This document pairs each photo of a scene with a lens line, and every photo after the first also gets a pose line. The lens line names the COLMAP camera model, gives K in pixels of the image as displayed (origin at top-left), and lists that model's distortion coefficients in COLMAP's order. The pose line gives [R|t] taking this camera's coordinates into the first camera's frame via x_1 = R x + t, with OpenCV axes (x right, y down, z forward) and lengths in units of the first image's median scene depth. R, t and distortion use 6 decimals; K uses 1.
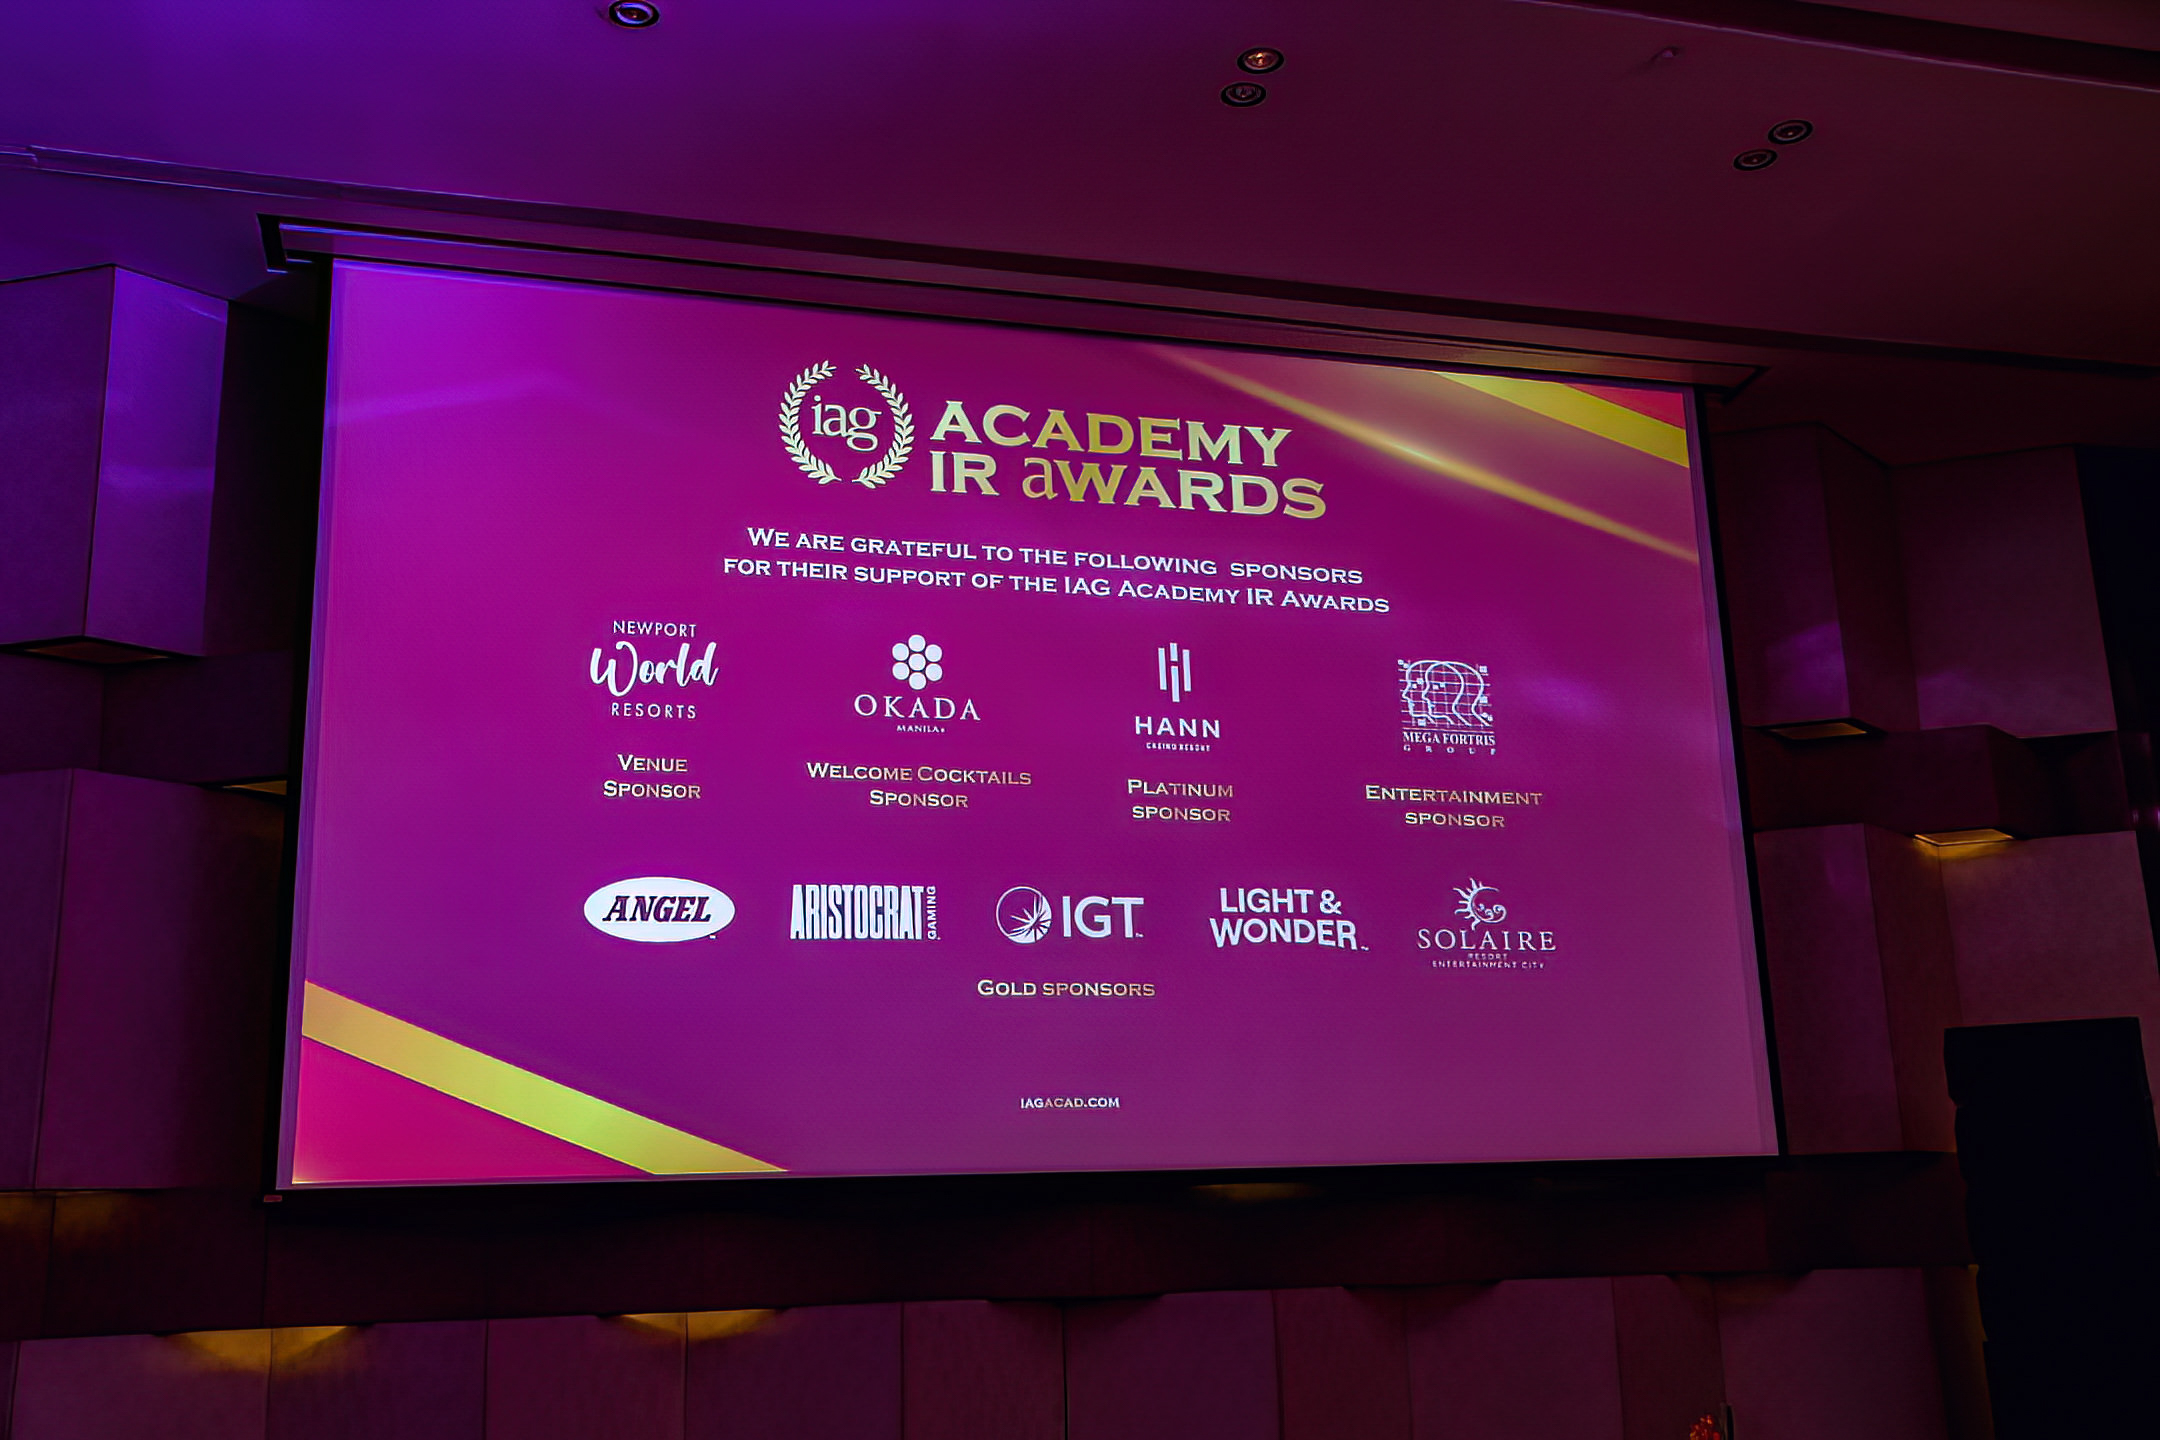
lens RADIAL K [[2230.4, 0, 1092.4], [0, 2230.4, 720.5], [0, 0, 1]] dist [-0.001902, 0.016131]
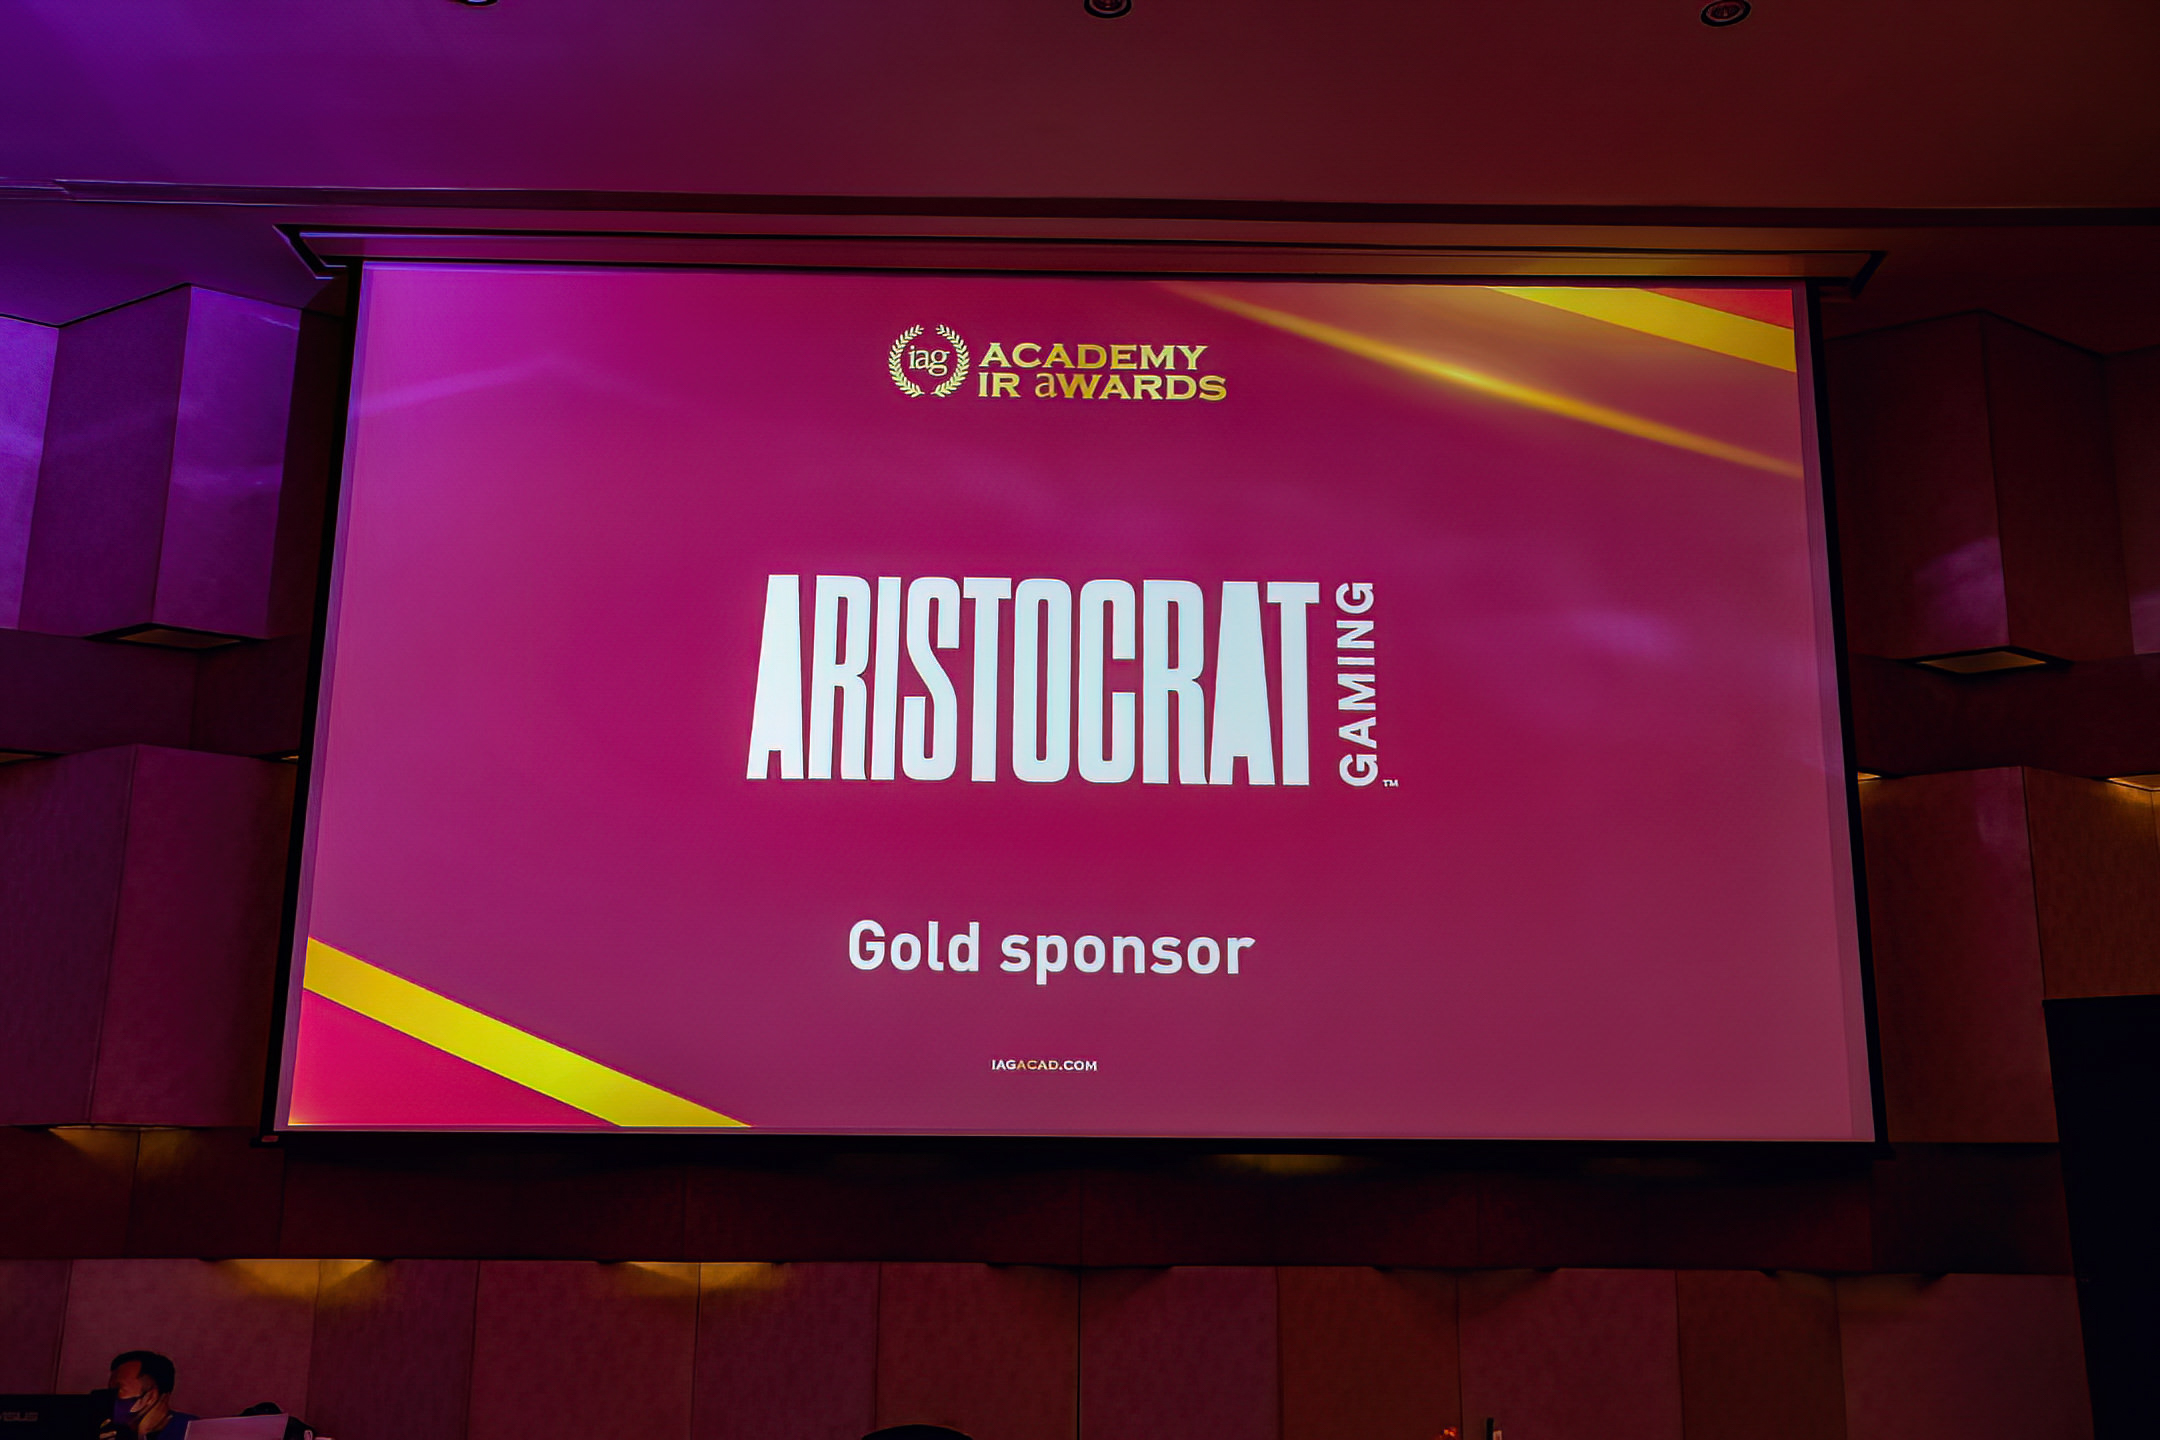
lens RADIAL K [[2177.4, 0, 1083.3], [0, 2177.4, 716.6], [0, 0, 1]] dist [0.007318, -0.002324]
pose [[0.959392, -0.024220, -0.281035, 0.277249], [0.027734, 0.999579, 0.008531, 0.011209], [0.280710, -0.015979, 0.959660, 0.093046]]
